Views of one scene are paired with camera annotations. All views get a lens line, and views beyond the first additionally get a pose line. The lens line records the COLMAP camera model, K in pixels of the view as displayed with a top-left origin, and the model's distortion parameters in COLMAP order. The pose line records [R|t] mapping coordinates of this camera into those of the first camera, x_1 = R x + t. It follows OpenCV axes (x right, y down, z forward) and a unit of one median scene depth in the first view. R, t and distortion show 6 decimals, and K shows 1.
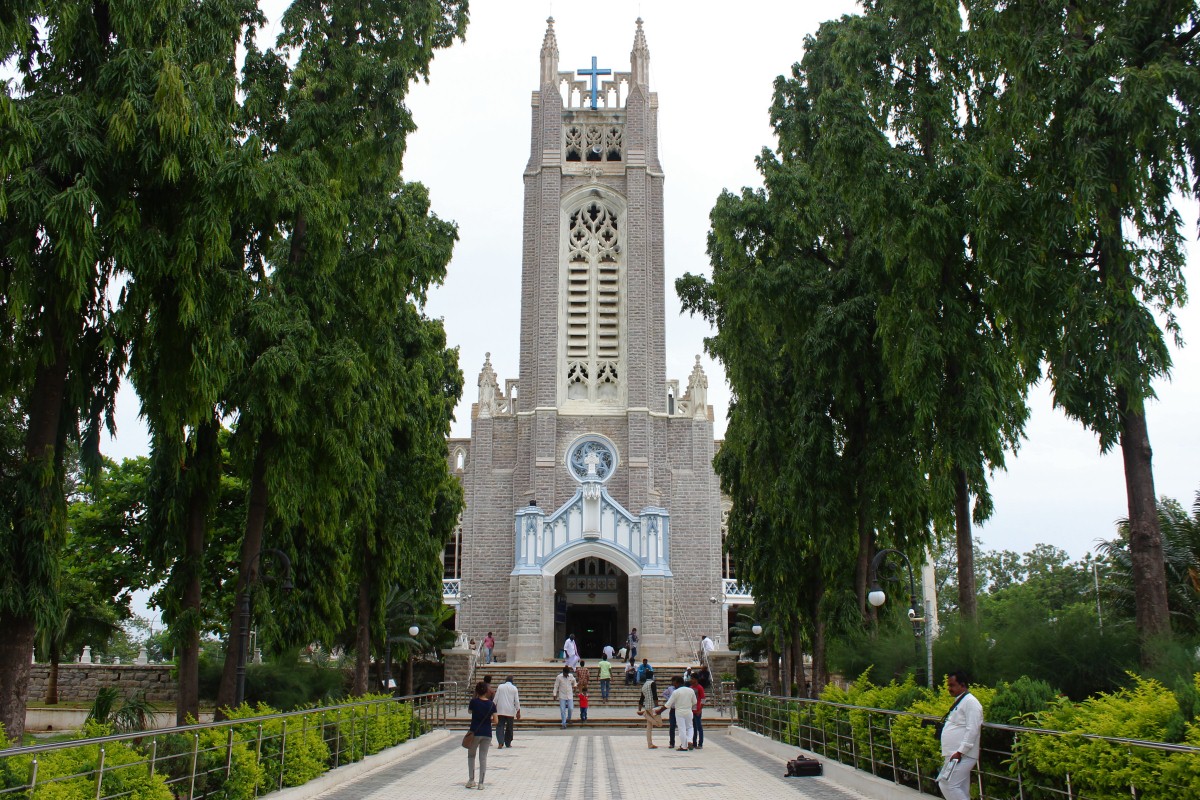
lens RADIAL K [[1060.3, 0, 607.7], [0, 1060.3, 394.4], [0, 0, 1]] dist [-0.094871, -0.005904]
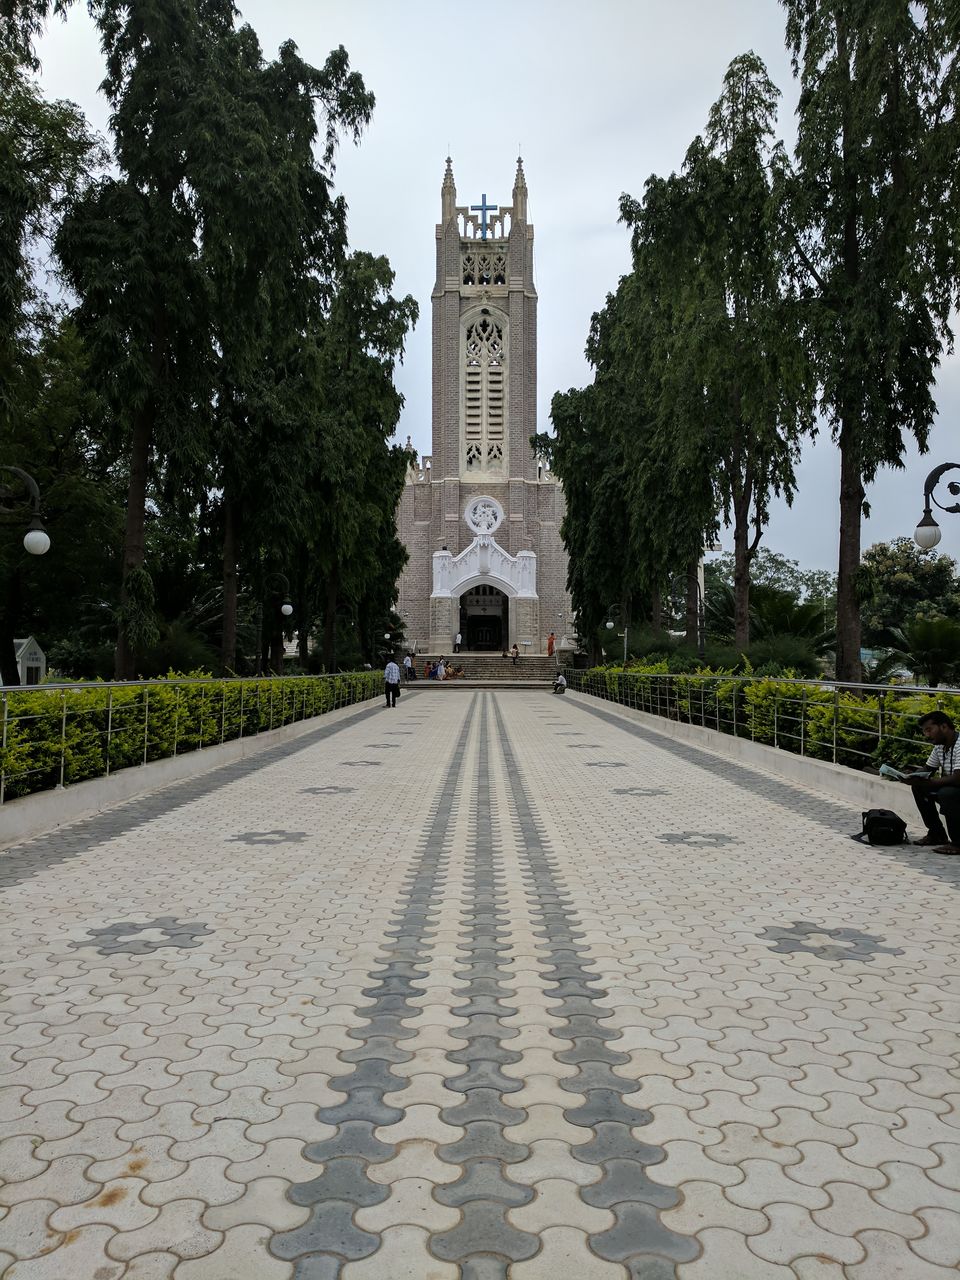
lens RADIAL K [[962.2, 0, 489.0], [0, 962.2, 652.1], [0, 0, 1]] dist [0.018665, -0.012400]
pose [[0.999955, -0.001868, -0.009306, 0.003148], [0.004051, 0.970657, 0.240435, -0.066889], [0.008583, -0.240462, 0.970621, -0.284837]]
